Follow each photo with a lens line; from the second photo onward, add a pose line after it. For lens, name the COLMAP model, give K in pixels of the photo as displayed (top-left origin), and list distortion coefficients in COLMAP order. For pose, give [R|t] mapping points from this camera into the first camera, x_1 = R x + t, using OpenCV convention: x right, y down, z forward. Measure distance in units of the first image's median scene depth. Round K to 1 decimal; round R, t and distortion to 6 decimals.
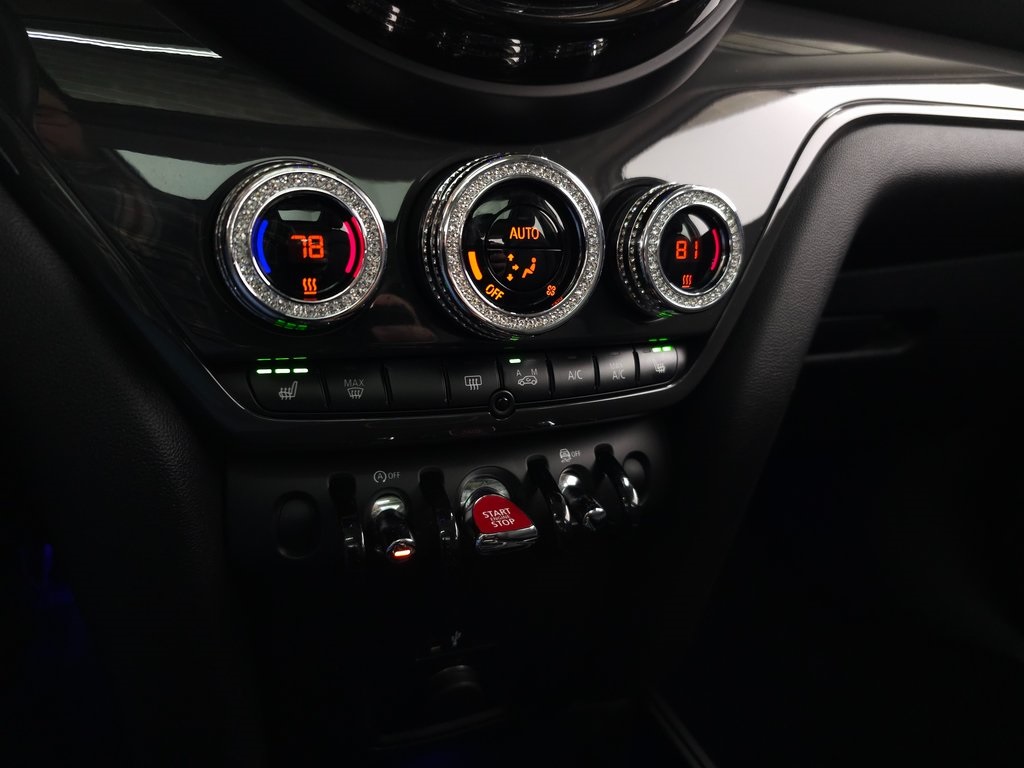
lens RADIAL K [[703.9, 0, 512.0], [0, 703.9, 384.0], [0, 0, 1]] dist [0.044900, -0.051950]
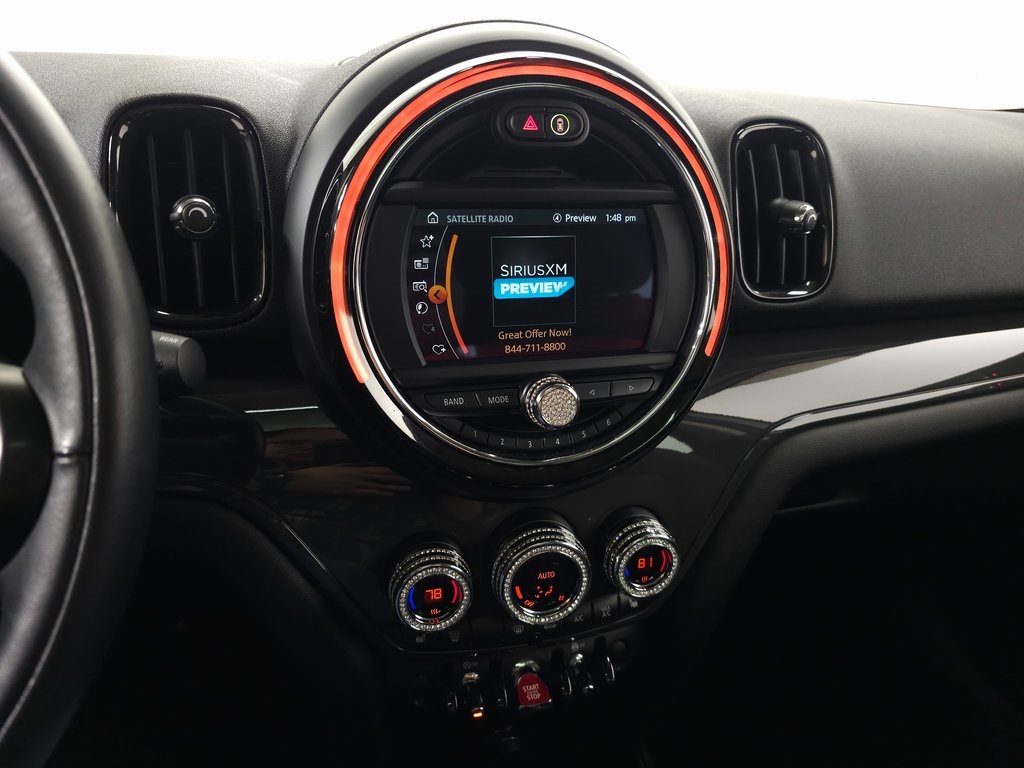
lens RADIAL K [[700.5, 0, 519.3], [0, 700.5, 387.1], [0, 0, 1]] dist [0.087917, -0.175528]
pose [[0.991611, 0.055452, -0.116760, 0.120838], [-0.037318, 0.987655, 0.152132, -0.872898], [0.123754, -0.146499, 0.981439, -0.674690]]
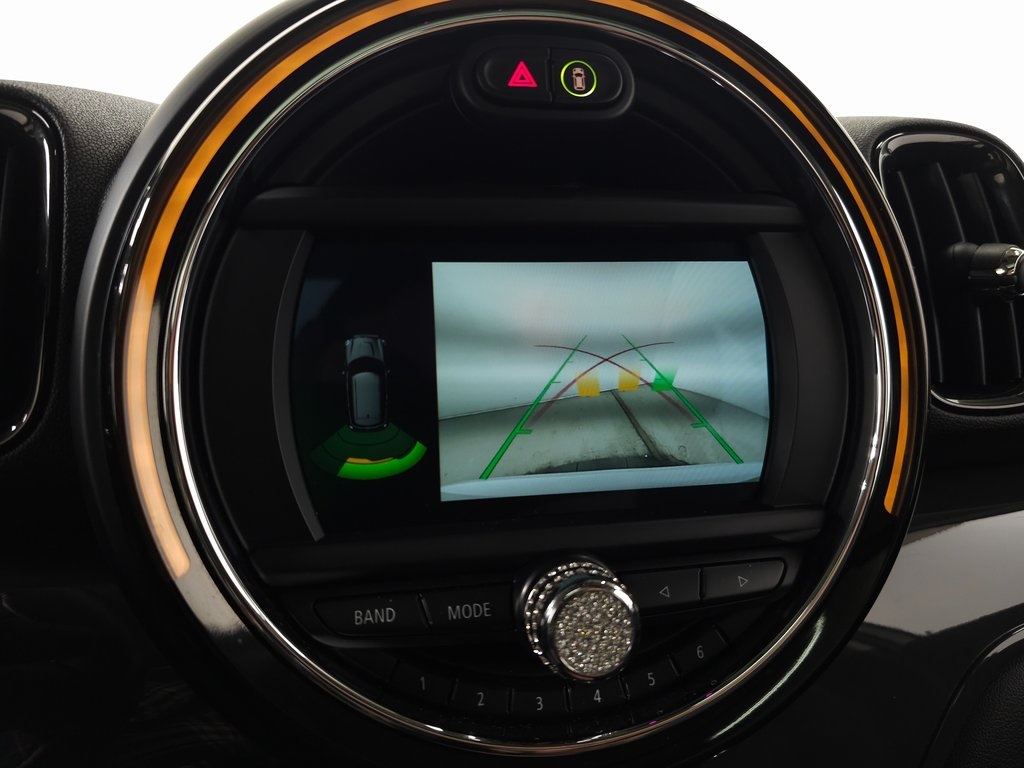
lens RADIAL K [[687.4, 0, 512.0], [0, 687.4, 384.0], [0, 0, 1]] dist [0.010465, 0.000517]
pose [[0.976976, 0.005773, -0.213270, 0.096241], [-0.018664, 0.998114, -0.058477, -0.808700], [0.212530, 0.061111, 0.975242, 0.100219]]
